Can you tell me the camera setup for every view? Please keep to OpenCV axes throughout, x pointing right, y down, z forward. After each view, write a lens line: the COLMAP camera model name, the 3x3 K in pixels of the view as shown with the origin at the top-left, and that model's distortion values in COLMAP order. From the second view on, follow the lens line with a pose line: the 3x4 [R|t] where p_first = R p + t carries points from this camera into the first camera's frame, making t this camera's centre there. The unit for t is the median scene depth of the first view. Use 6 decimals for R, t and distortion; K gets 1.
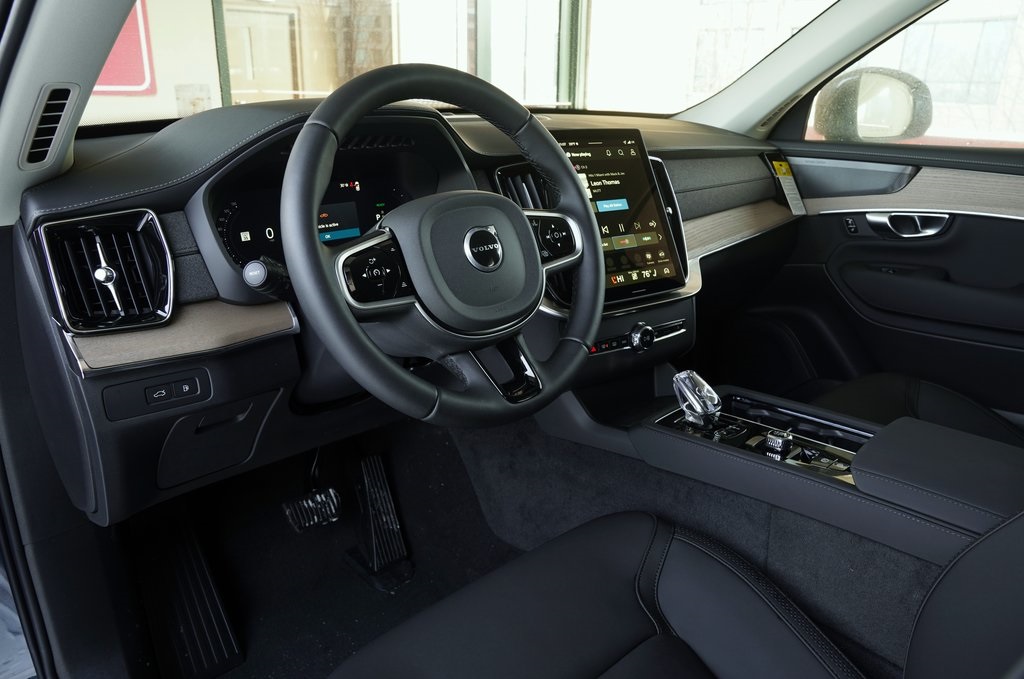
lens RADIAL K [[705.4, 0, 527.6], [0, 705.4, 345.6], [0, 0, 1]] dist [-0.123109, 0.077944]
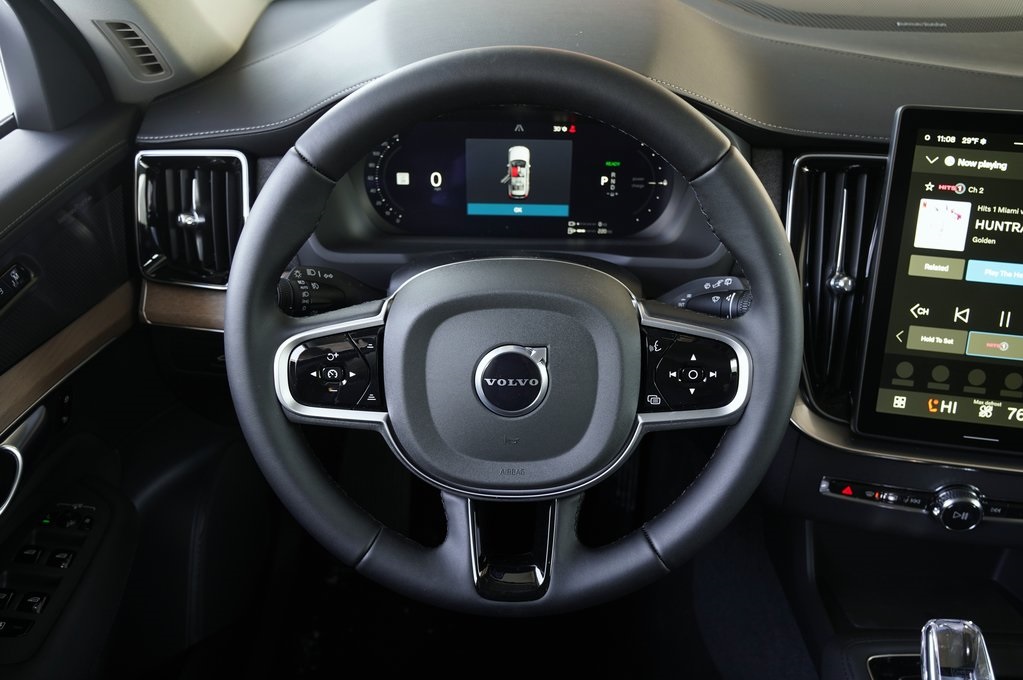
lens RADIAL K [[836.6, 0, 514.4], [0, 836.6, 331.6], [0, 0, 1]] dist [-0.051076, 0.067380]
pose [[0.709585, 0.416805, -0.568122, 0.228622], [-0.242581, 0.901499, 0.358405, -0.291392], [0.661546, -0.116503, 0.740799, 0.283190]]
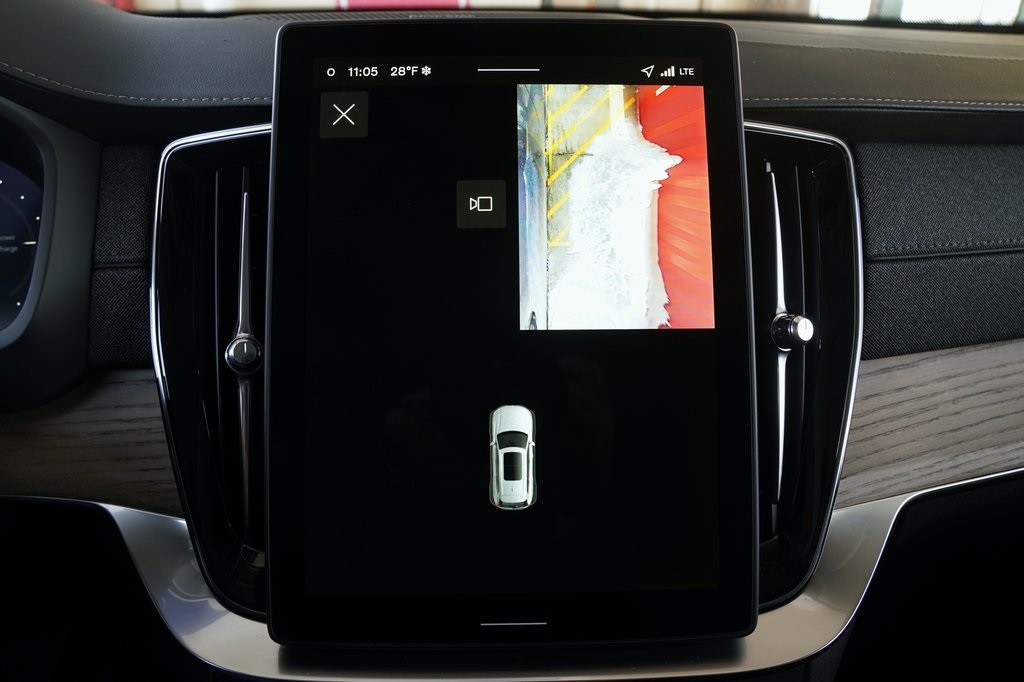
lens RADIAL K [[705.4, 0, 510.9], [0, 705.4, 340.4], [0, 0, 1]] dist [-0.123109, 0.077944]
pose [[0.822125, 0.215999, -0.526741, 0.271932], [-0.182035, 0.976394, 0.116271, -0.213830], [0.539421, 0.000295, 0.842036, 0.756527]]
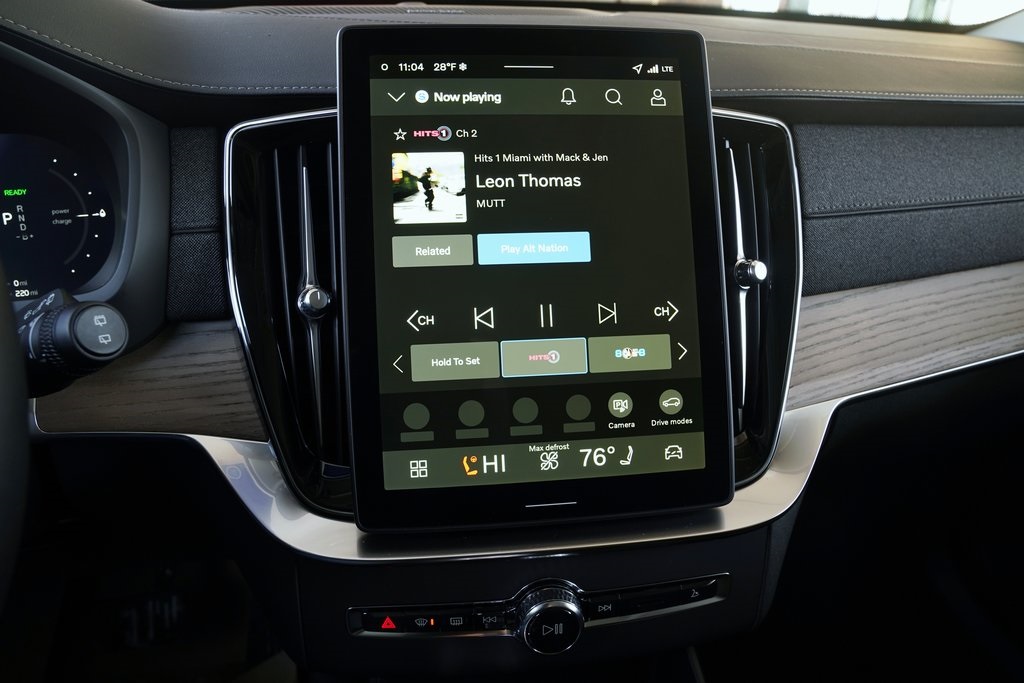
lens RADIAL K [[705.4, 0, 507.0], [0, 705.4, 338.8], [0, 0, 1]] dist [-0.123109, 0.077944]
pose [[0.878071, 0.203802, -0.432962, 0.269127], [-0.163904, 0.978135, 0.128016, -0.196393], [0.449585, -0.041443, 0.892275, 0.668366]]
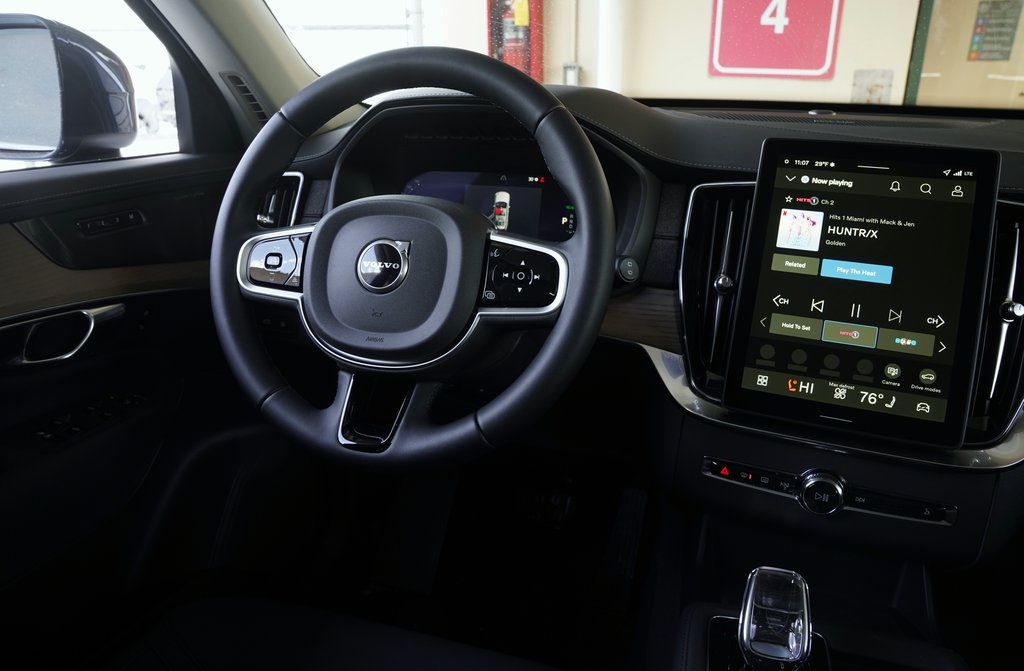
lens RADIAL K [[715.3, 0, 518.3], [0, 715.3, 329.5], [0, 0, 1]] dist [-0.102320, 0.044880]
pose [[0.493638, 0.287461, -0.820785, 0.481914], [-0.294035, 0.943379, 0.153558, -0.158007], [0.818453, 0.165537, 0.550211, 0.433367]]
